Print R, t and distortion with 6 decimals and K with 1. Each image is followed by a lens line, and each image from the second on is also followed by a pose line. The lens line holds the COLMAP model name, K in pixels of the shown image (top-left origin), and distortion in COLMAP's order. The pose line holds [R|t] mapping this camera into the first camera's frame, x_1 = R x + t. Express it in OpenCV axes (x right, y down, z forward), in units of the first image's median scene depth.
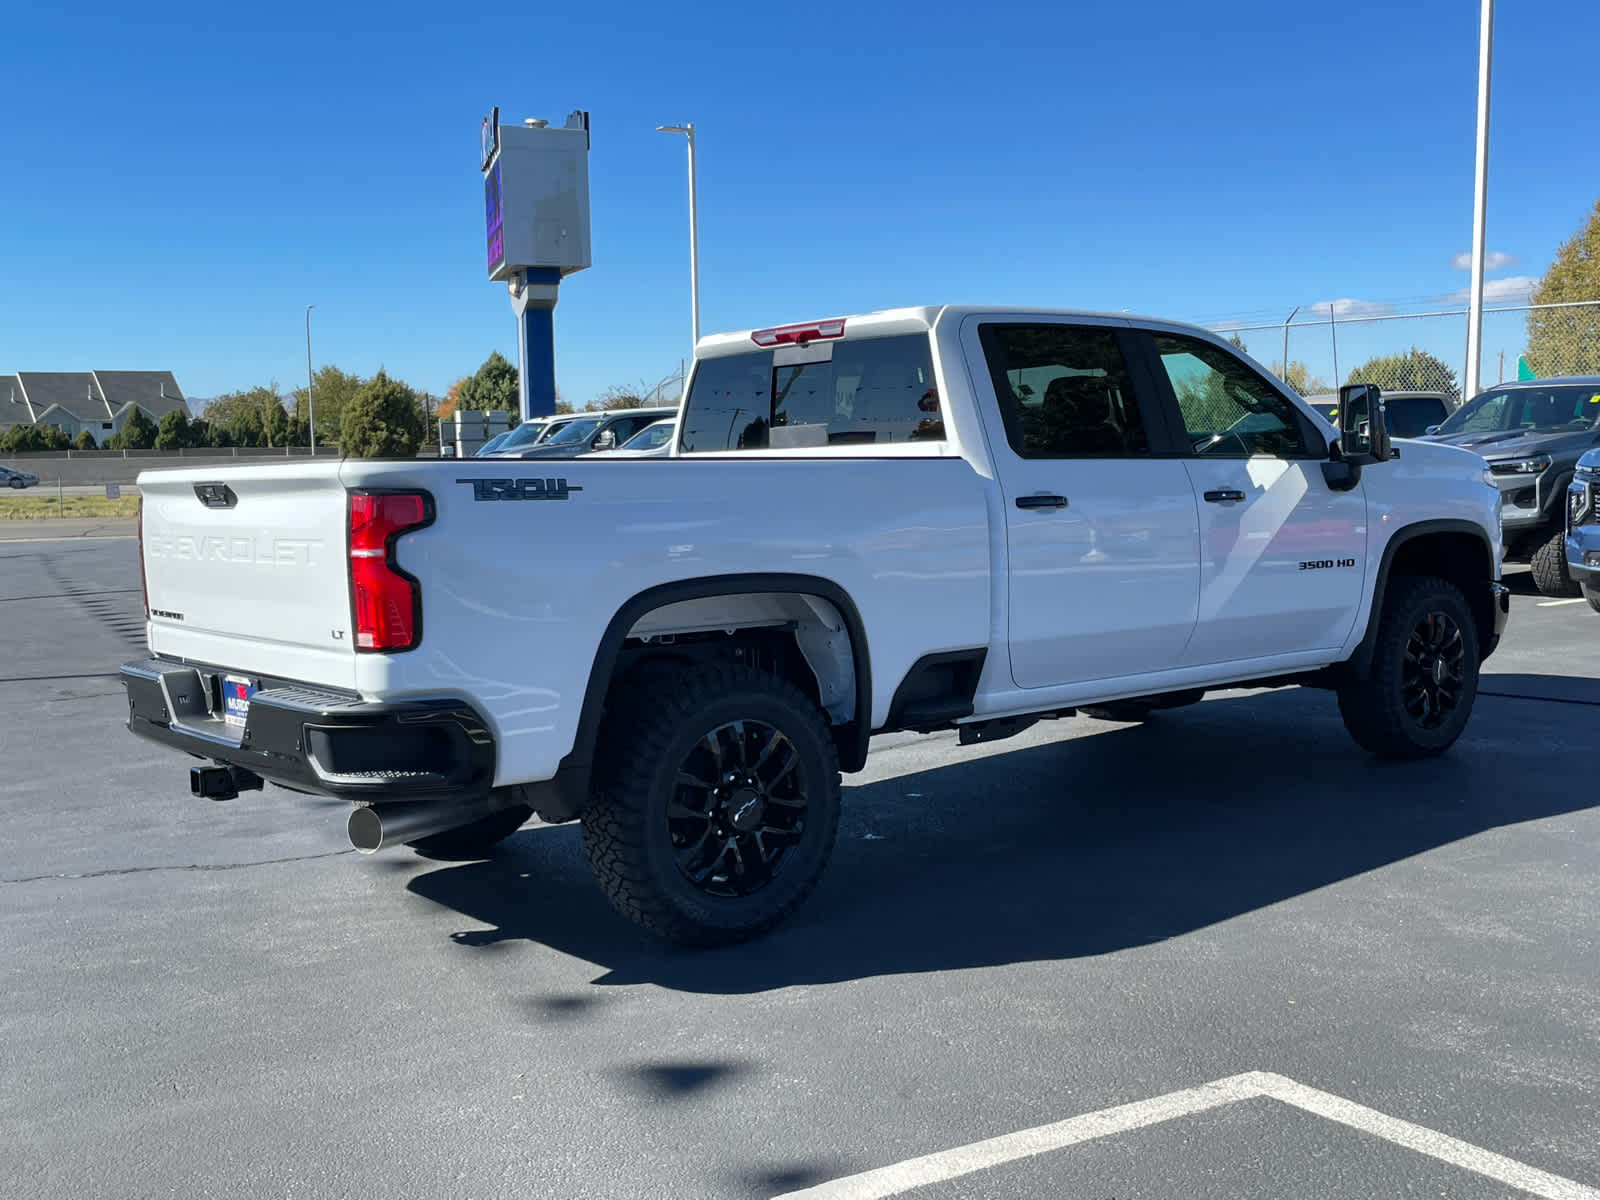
lens RADIAL K [[1636.8, 0, 801.0], [0, 1636.8, 607.5], [0, 0, 1]] dist [0.055963, 0.000000]
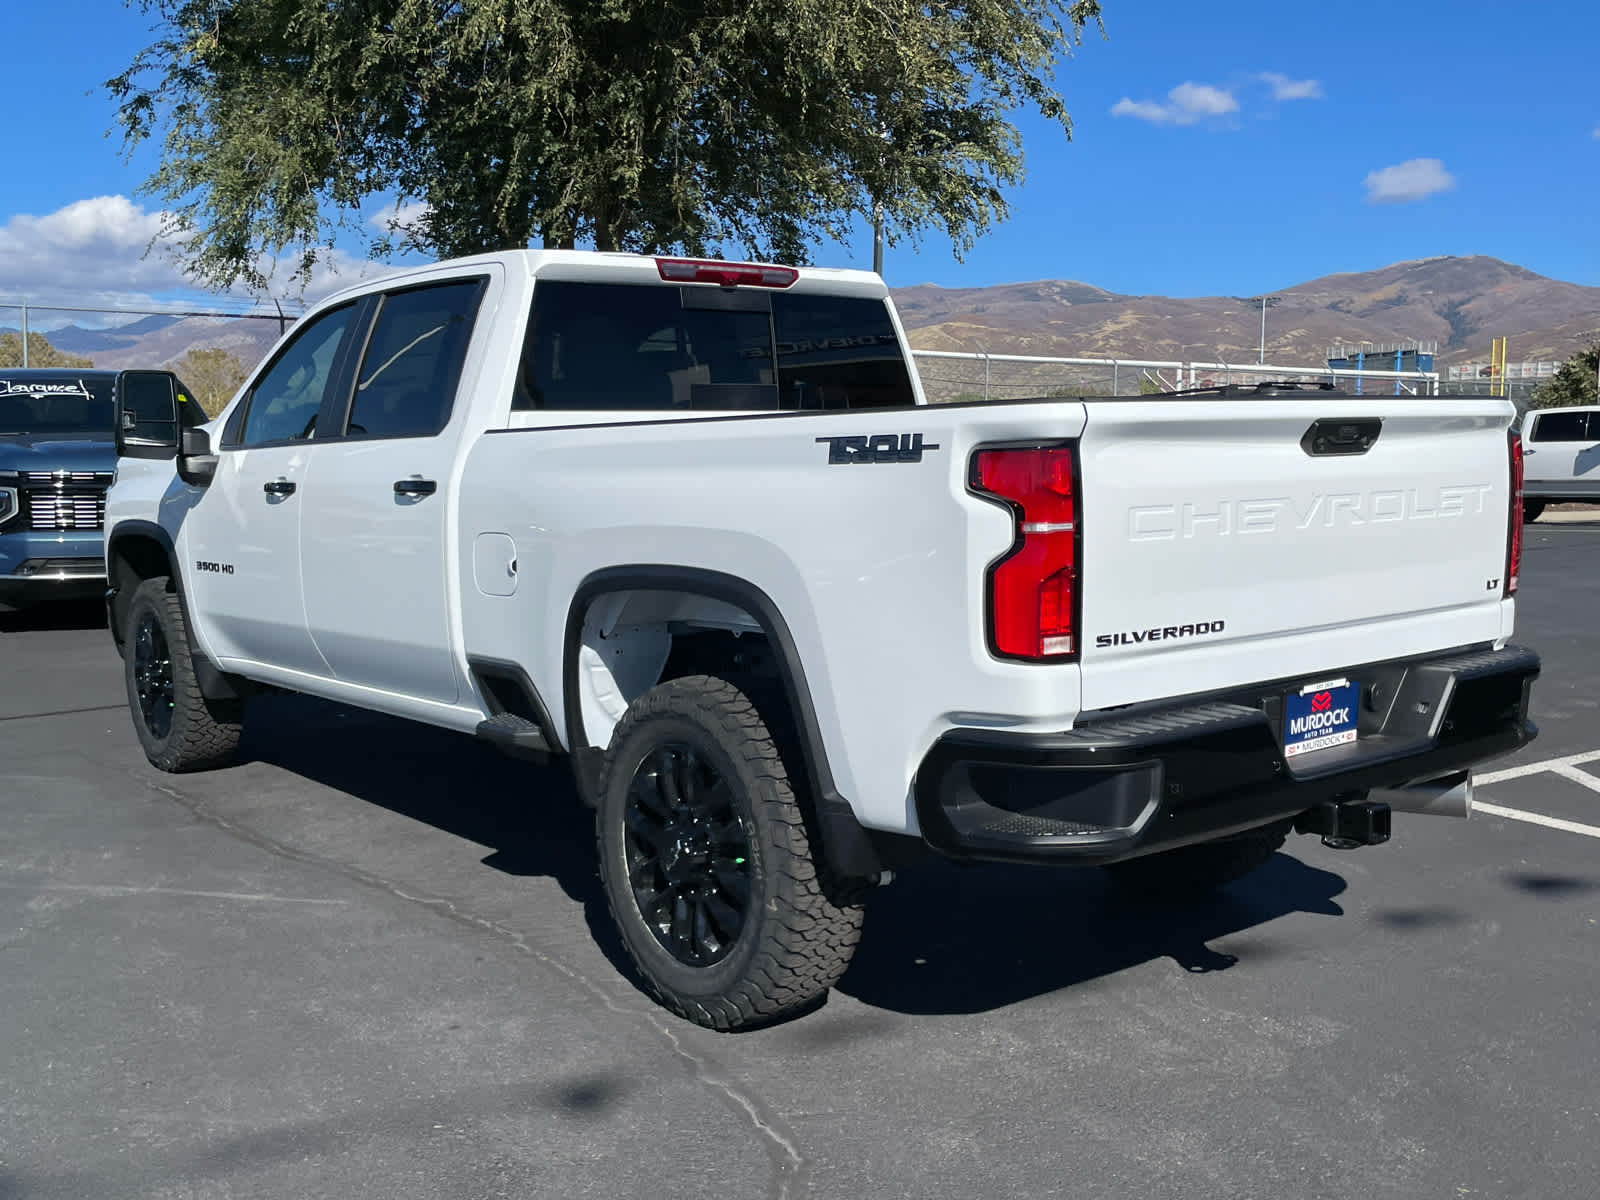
lens RADIAL K [[1636.8, 0, 816.2], [0, 1636.8, 593.5], [0, 0, 1]] dist [0.055963, 0.000000]
pose [[0.010102, -0.066605, 0.997728, -0.953409], [0.099871, 0.992857, 0.065268, -0.060732], [-0.994949, 0.098985, 0.016682, 1.067107]]
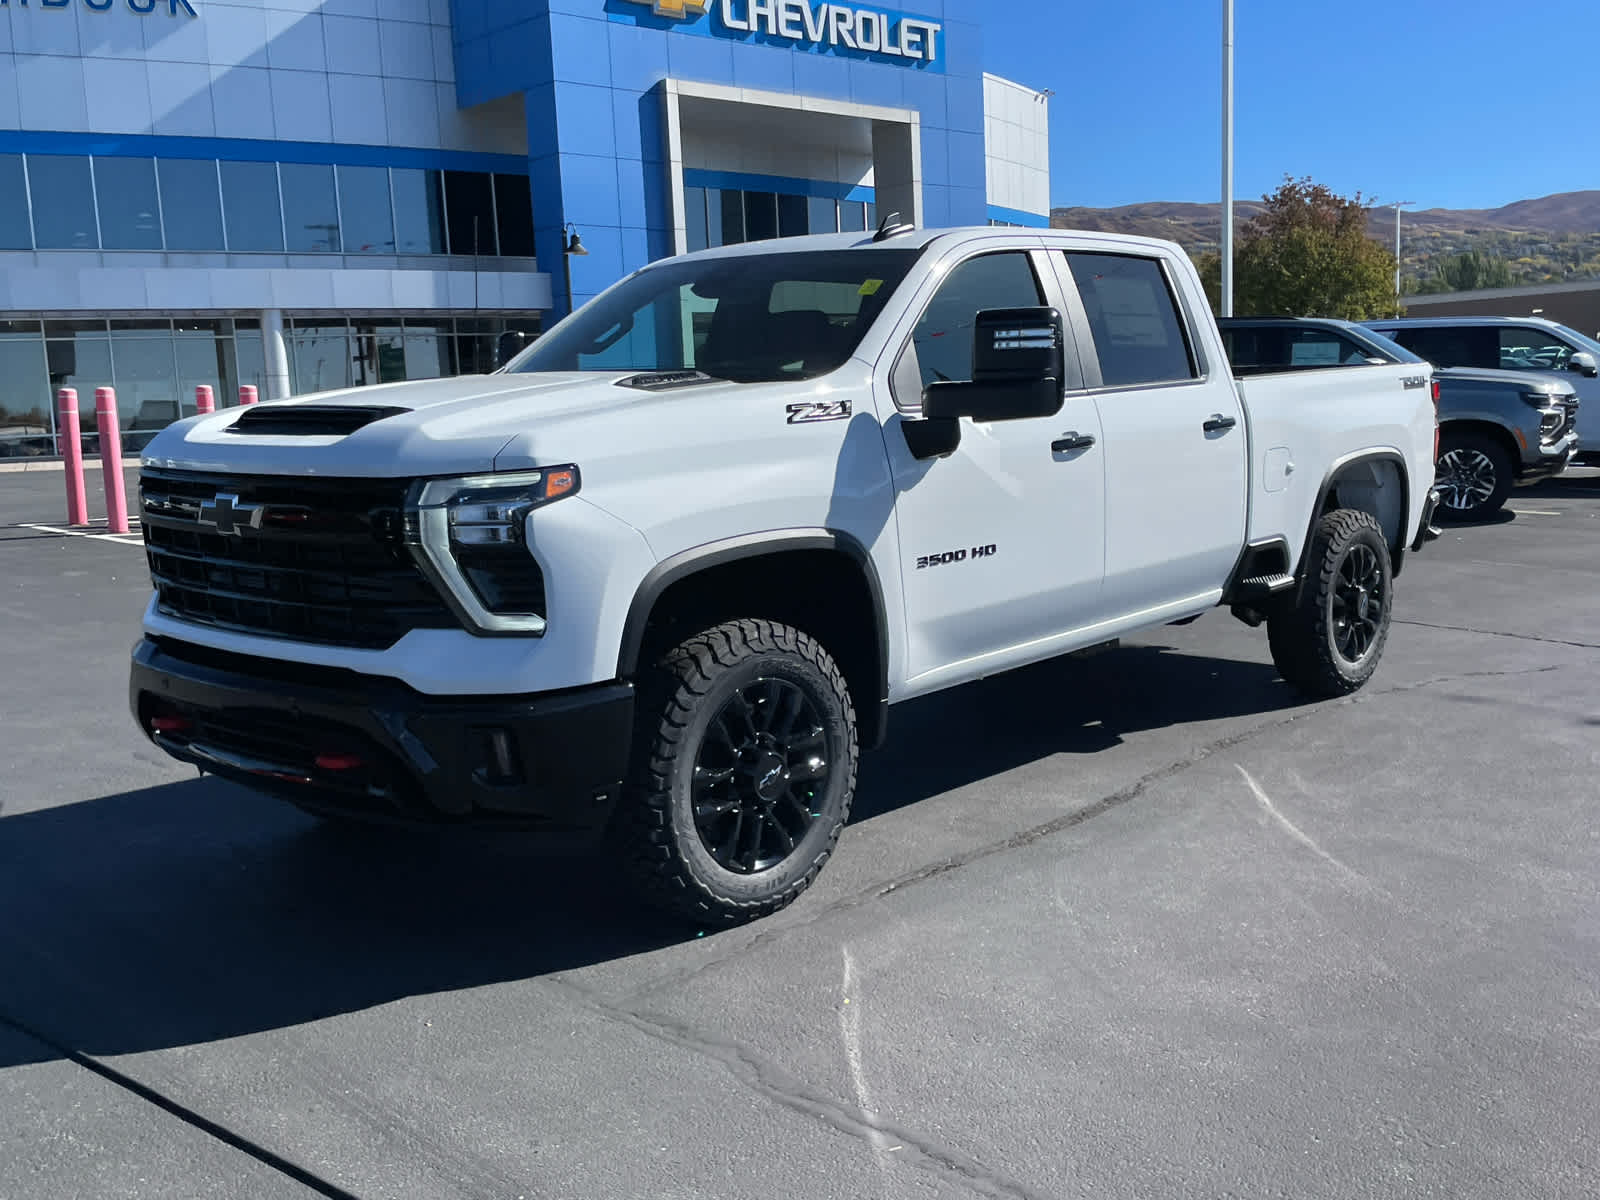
lens RADIAL K [[1636.8, 0, 810.2], [0, 1636.8, 610.8], [0, 0, 1]] dist [0.055963, 0.000000]
pose [[-0.986802, 0.074201, -0.143929, 0.381734], [0.038425, 0.970747, 0.237010, -0.234552], [0.157305, 0.228352, -0.960786, 2.358687]]
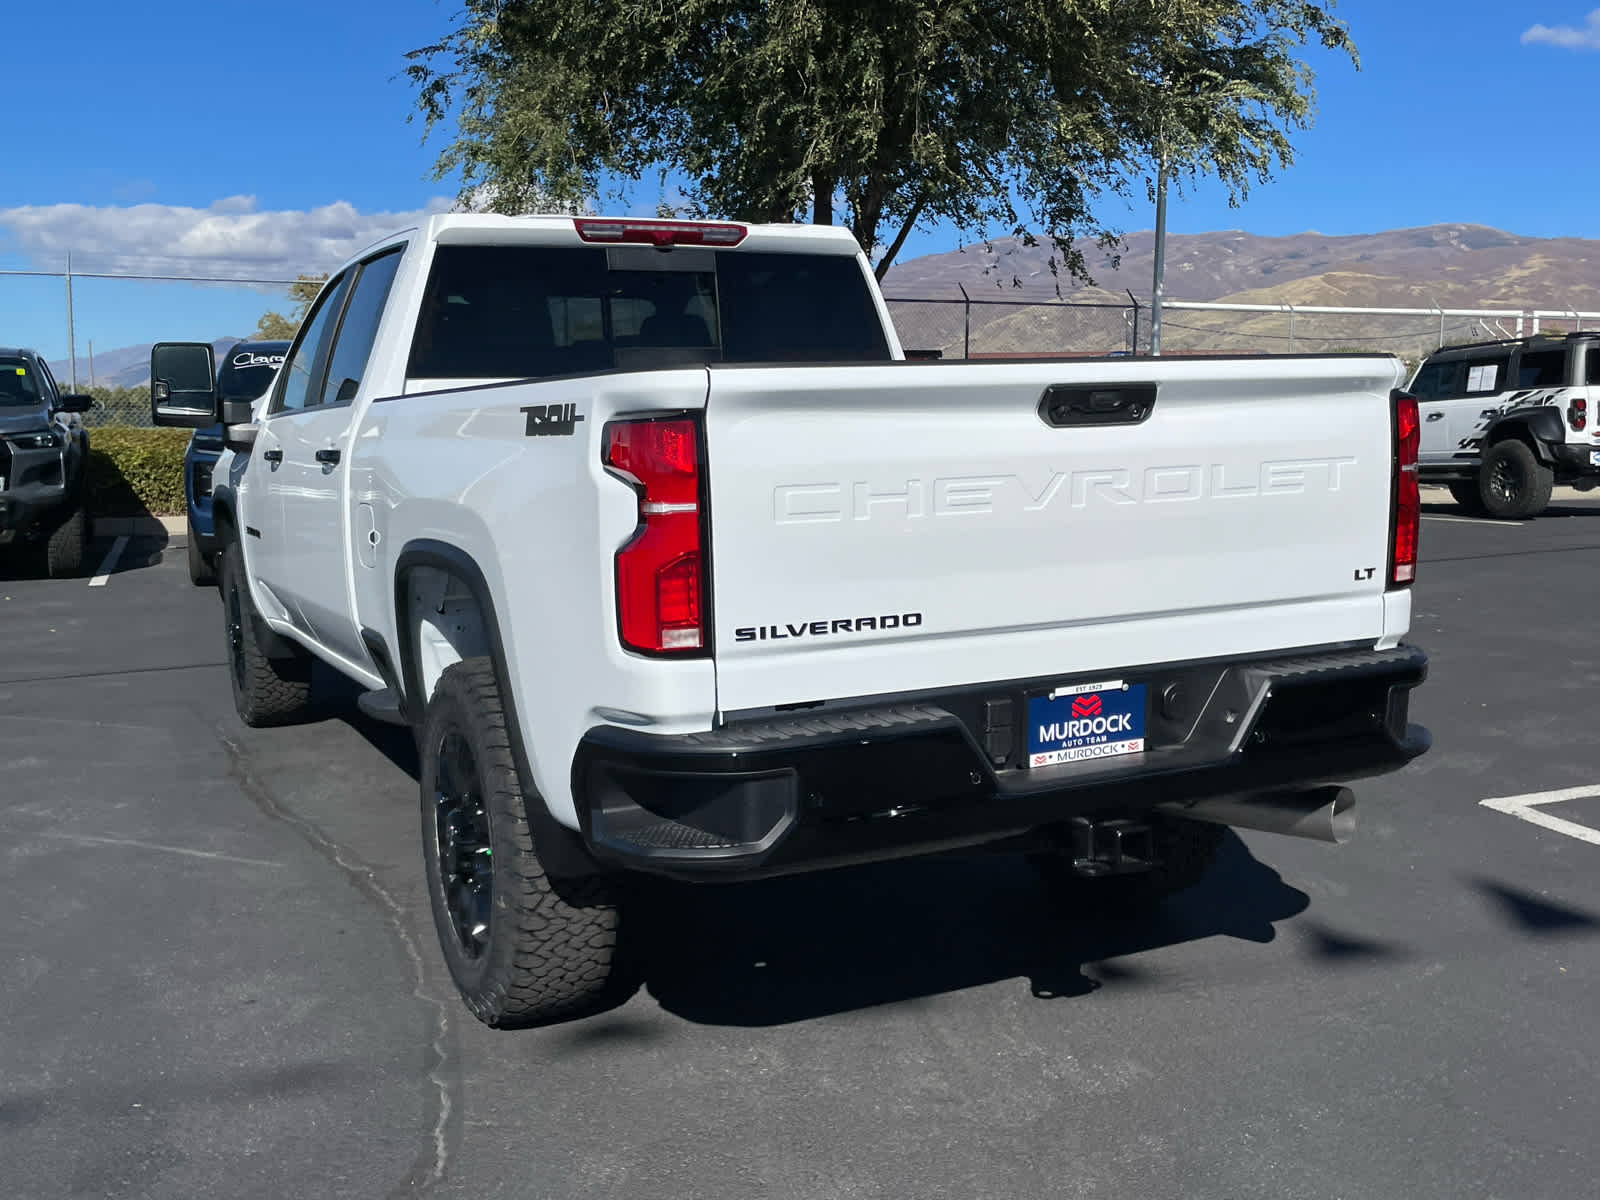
lens RADIAL K [[1636.8, 0, 815.9], [0, 1636.8, 587.4], [0, 0, 1]] dist [0.055963, 0.000000]
pose [[0.230301, -0.084729, 0.969424, -0.874891], [0.098024, 0.993155, 0.063516, -0.042108], [-0.968170, 0.080399, 0.237030, 0.834339]]
